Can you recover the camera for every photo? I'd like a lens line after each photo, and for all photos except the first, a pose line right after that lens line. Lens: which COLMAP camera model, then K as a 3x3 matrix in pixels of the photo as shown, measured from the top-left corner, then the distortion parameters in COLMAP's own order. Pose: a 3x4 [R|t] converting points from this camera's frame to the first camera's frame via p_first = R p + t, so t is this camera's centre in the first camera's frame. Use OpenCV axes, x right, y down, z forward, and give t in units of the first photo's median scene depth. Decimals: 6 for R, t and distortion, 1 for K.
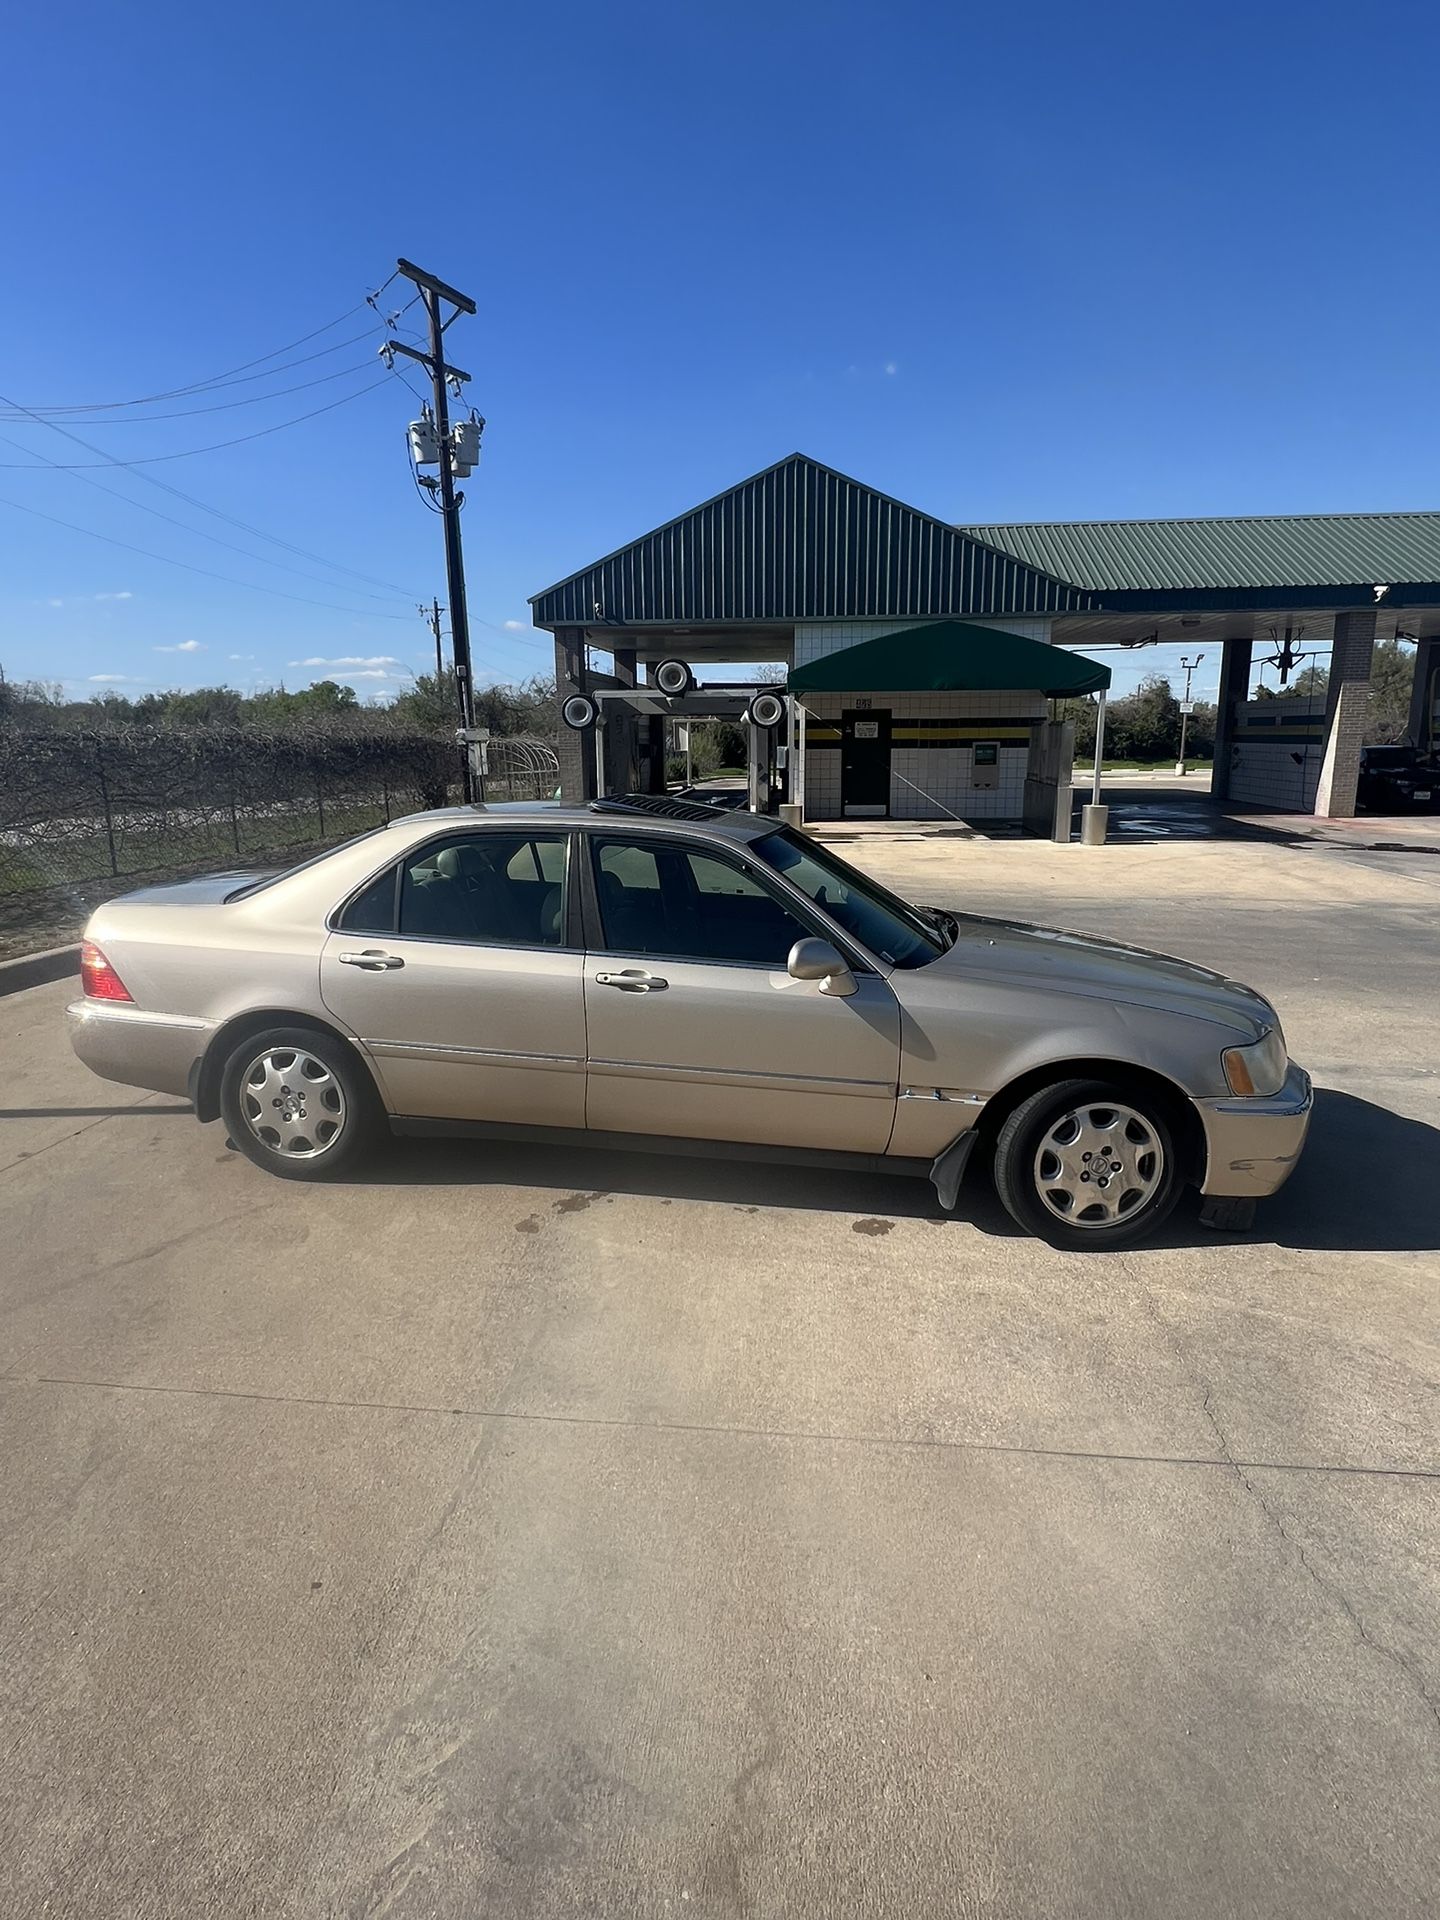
lens RADIAL K [[1016.7, 0, 720.0], [0, 1016.7, 960.0], [0, 0, 1]] dist [-0.004846, -0.000260]
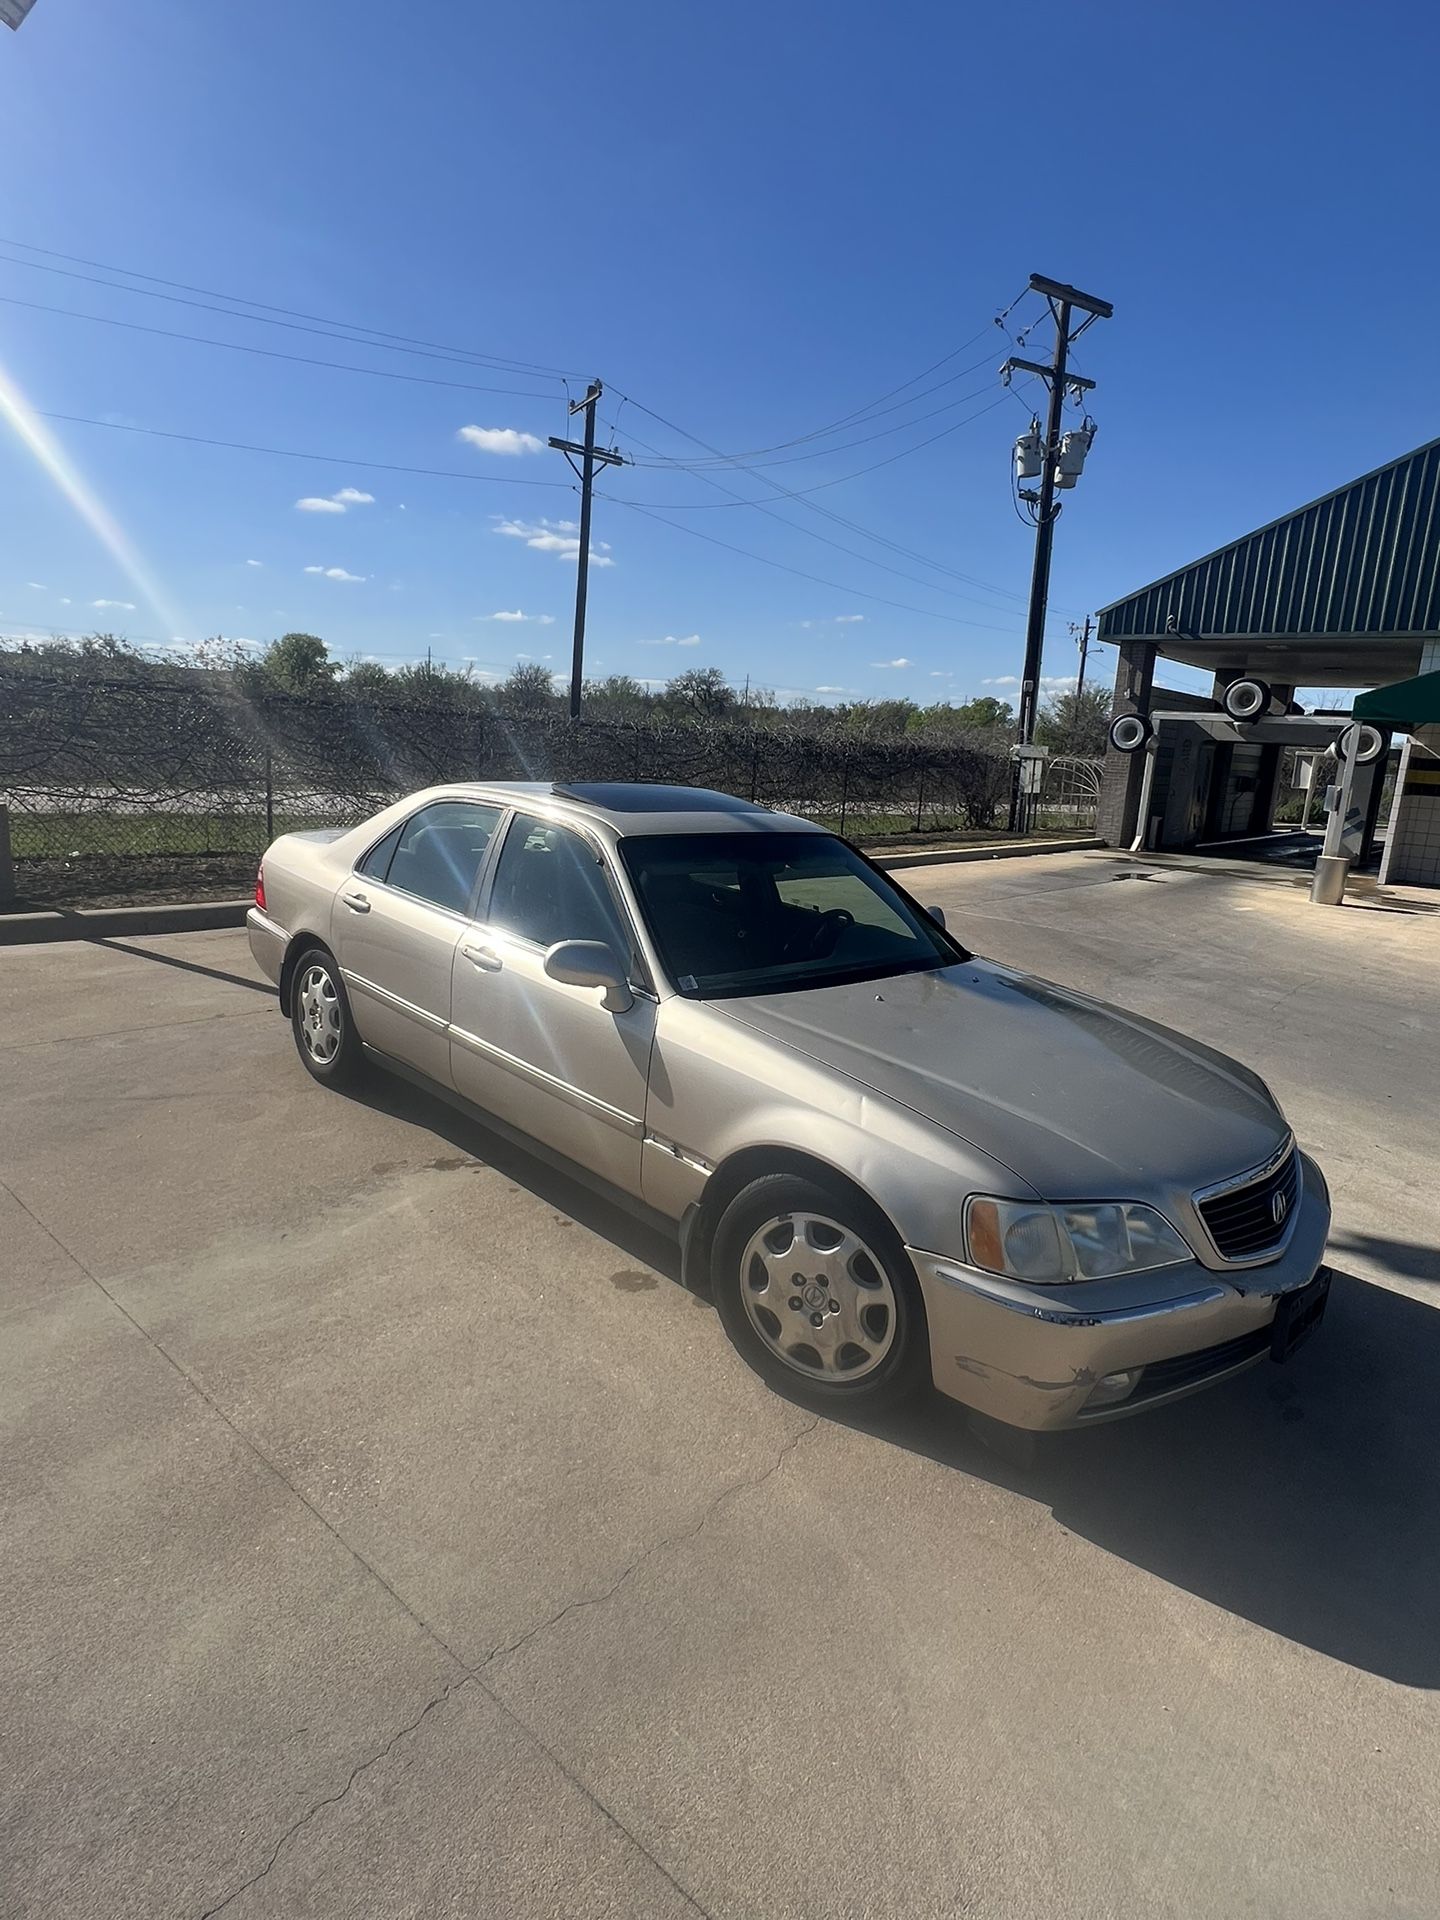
lens RADIAL K [[1016.7, 0, 720.0], [0, 1016.7, 960.0], [0, 0, 1]] dist [-0.004846, -0.000260]
pose [[0.819021, 0.176233, -0.546028, 0.094871], [-0.185568, 0.981875, 0.038561, -0.008594], [0.542927, 0.069743, 0.836879, 0.041989]]
